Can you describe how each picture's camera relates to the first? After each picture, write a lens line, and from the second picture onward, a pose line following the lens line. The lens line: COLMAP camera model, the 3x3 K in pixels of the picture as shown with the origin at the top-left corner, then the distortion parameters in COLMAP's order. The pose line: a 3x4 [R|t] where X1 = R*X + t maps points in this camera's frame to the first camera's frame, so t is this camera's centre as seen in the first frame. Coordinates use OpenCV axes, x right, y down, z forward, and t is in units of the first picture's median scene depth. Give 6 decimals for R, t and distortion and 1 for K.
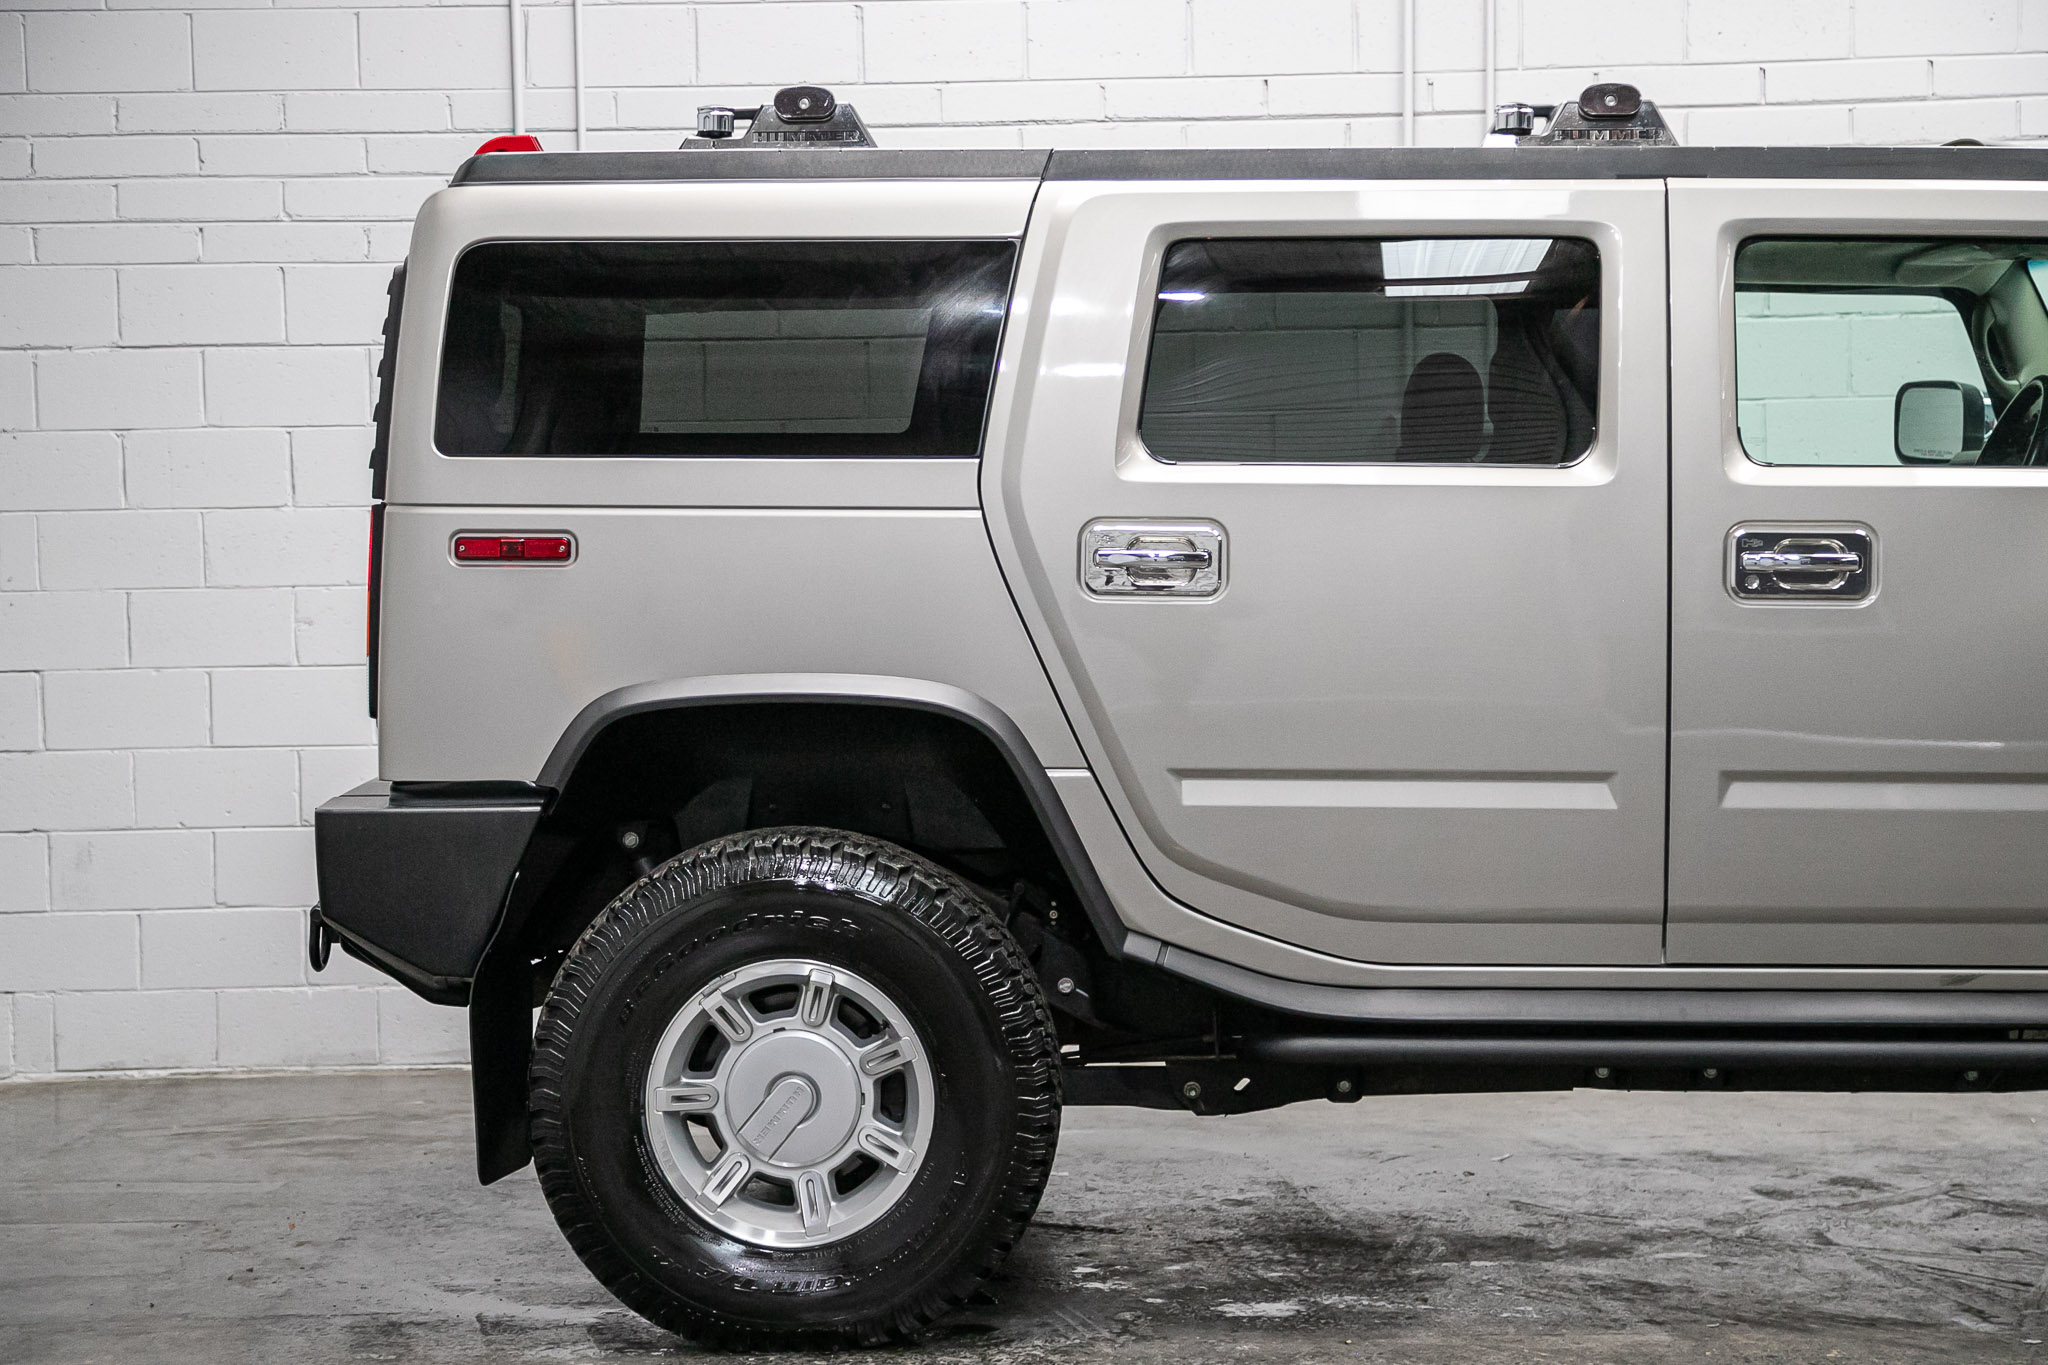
lens RADIAL K [[4354.3, 0, 1024.0], [0, 4354.3, 682.5], [0, 0, 1]] dist [0.235856, -0.310400]
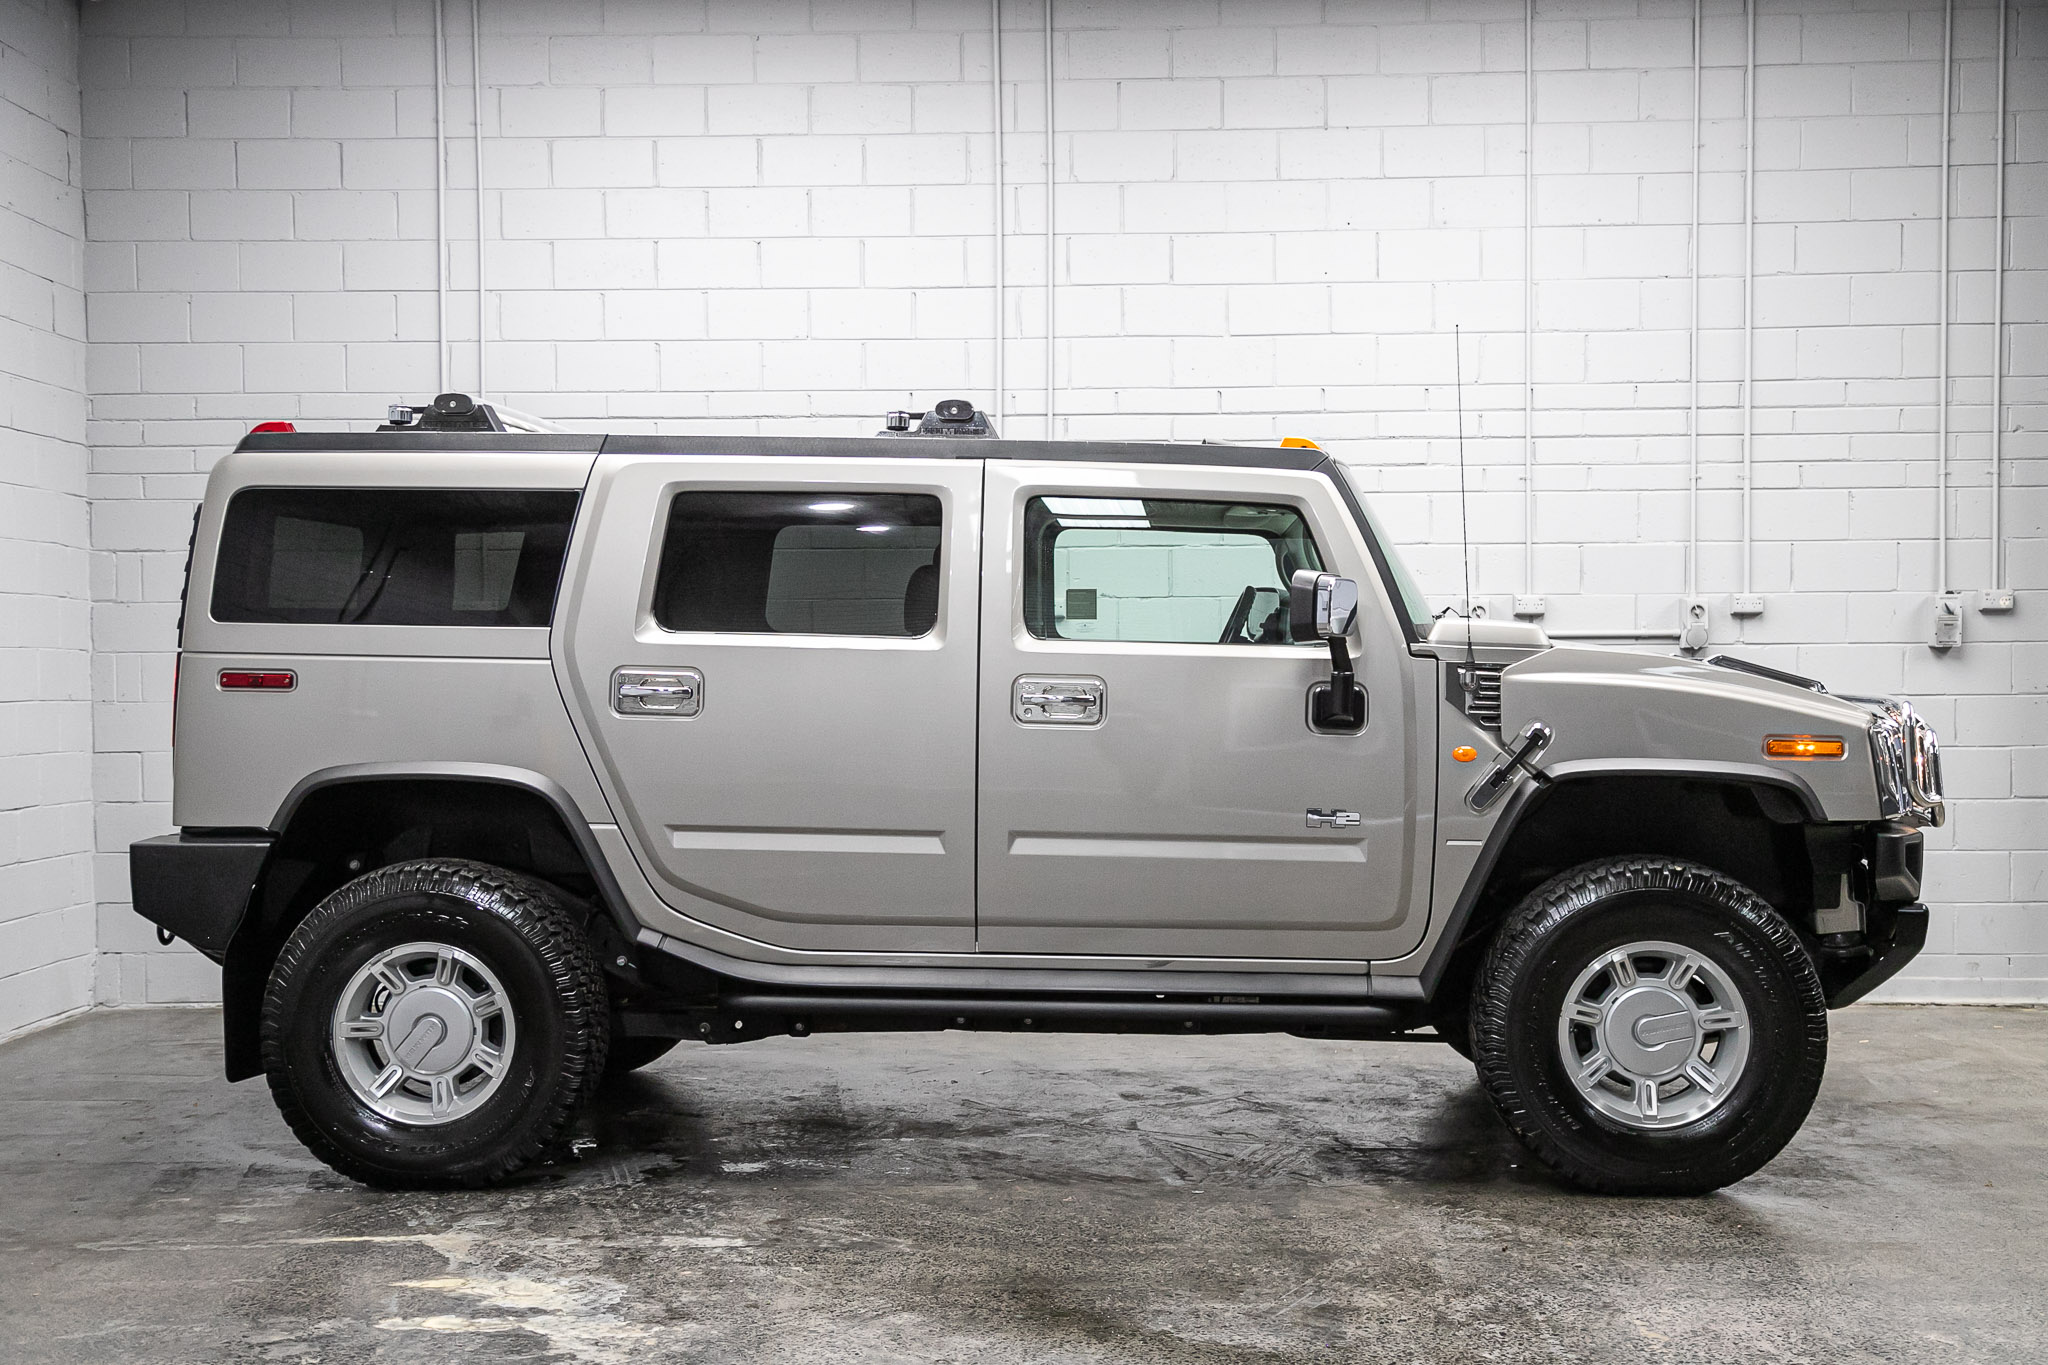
lens RADIAL K [[2726.0, 0, 1024.0], [0, 2726.0, 682.5], [0, 0, 1]] dist [0.081315, -0.003052]
pose [[0.999725, 0.013770, -0.018975, 0.178994], [-0.014331, 0.999454, -0.029780, -0.004110], [0.018555, 0.030044, 0.999376, 0.009395]]
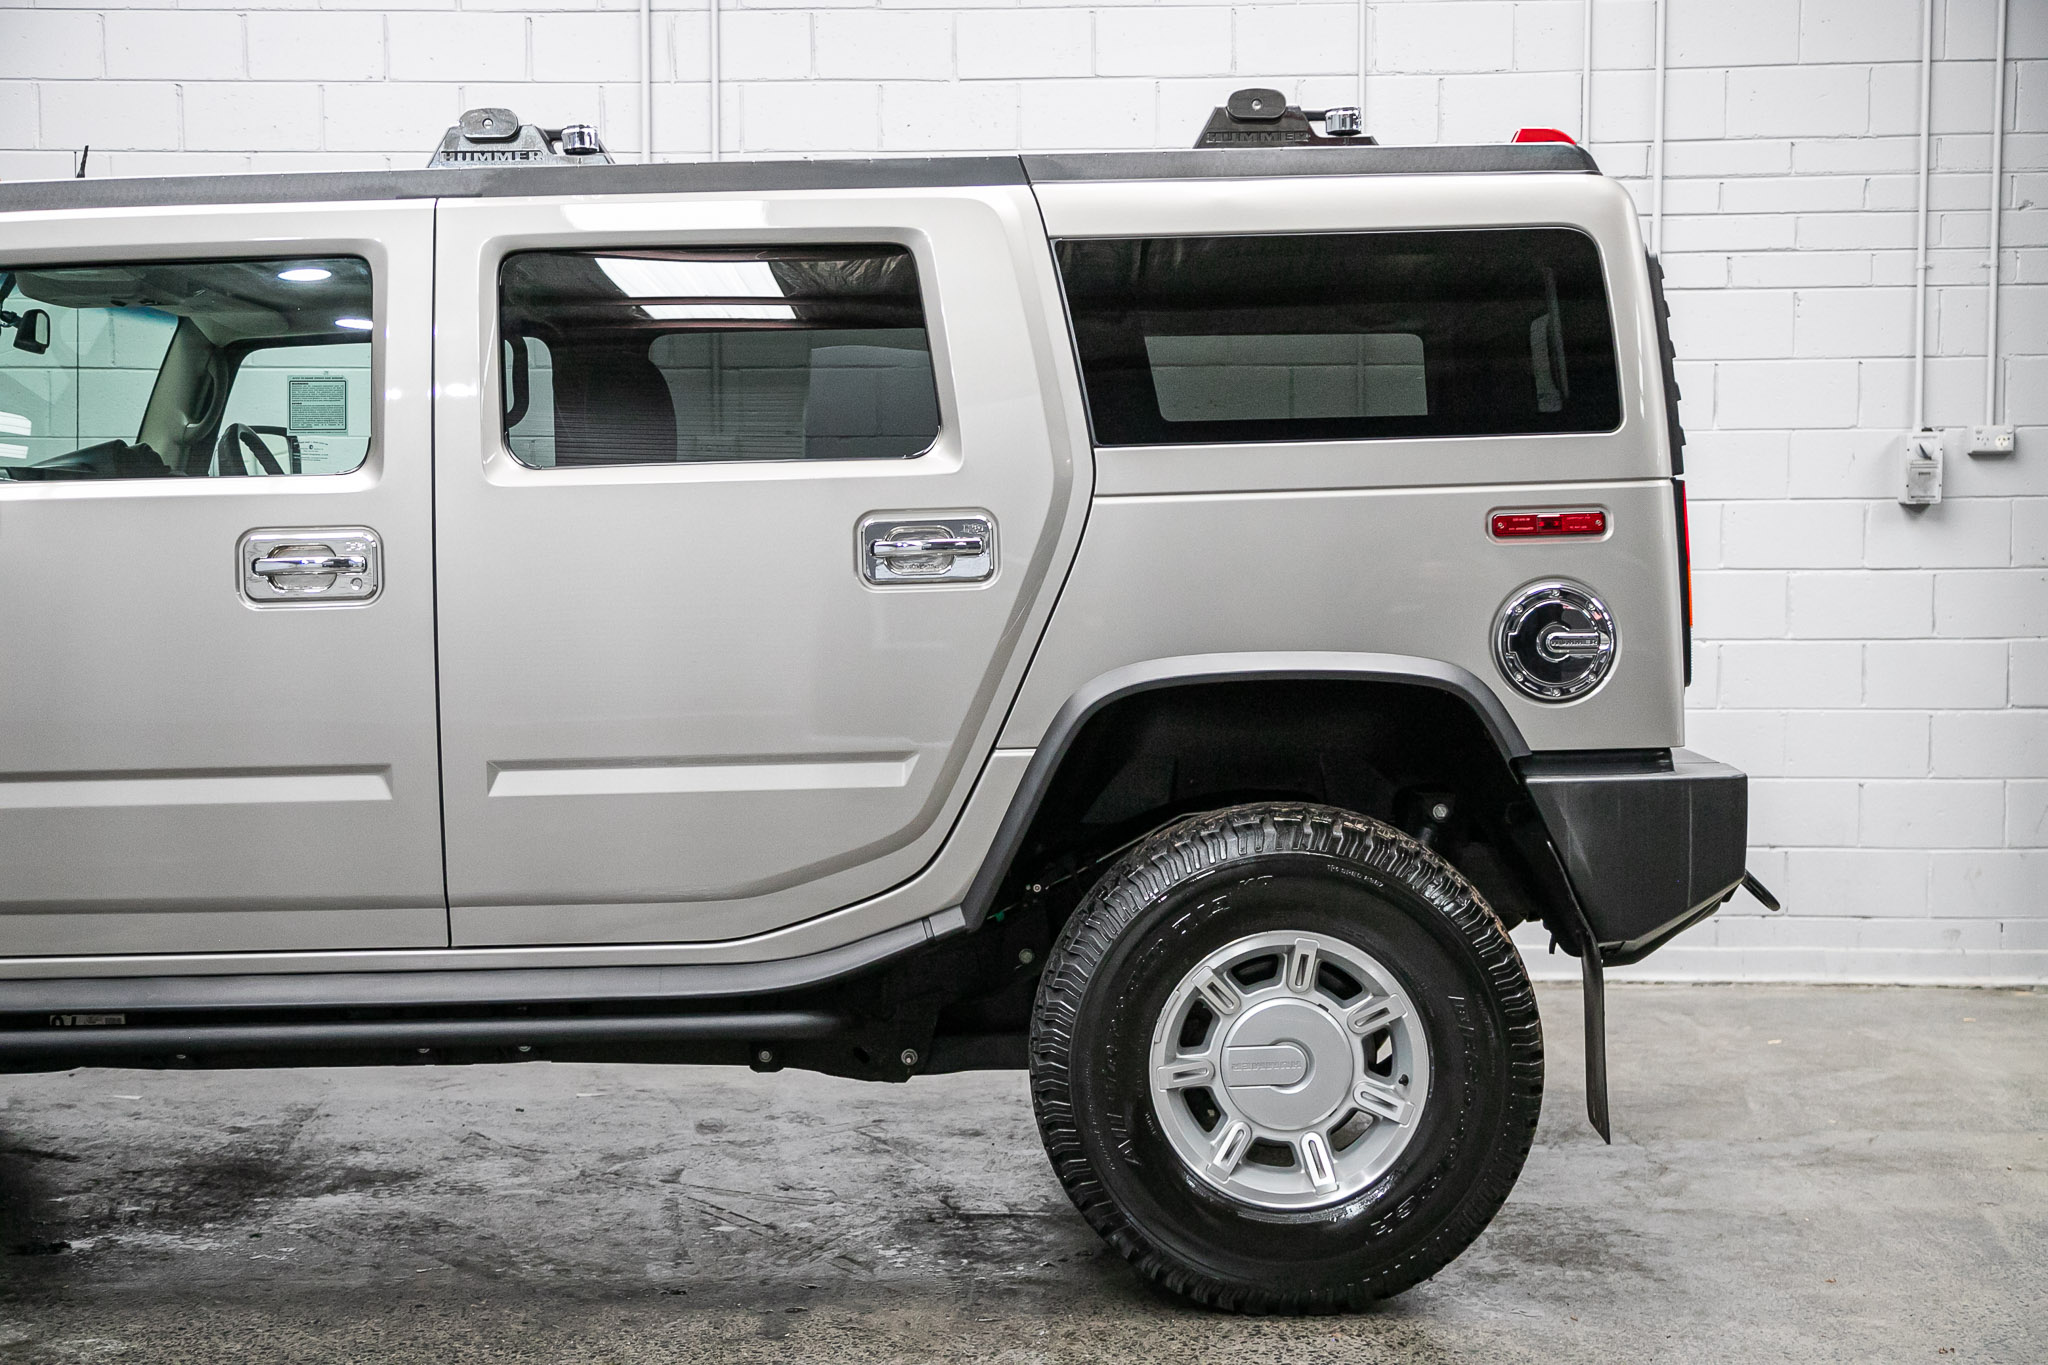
lens RADIAL K [[3275.5, 0, 1024.0], [0, 3275.5, 682.5], [0, 0, 1]] dist [0.180447, -0.093248]
pose [[0.999869, 0.014179, -0.007805, 0.294776], [-0.014127, 0.999877, 0.006768, -0.007113], [0.007900, -0.006657, 0.999947, 0.166702]]
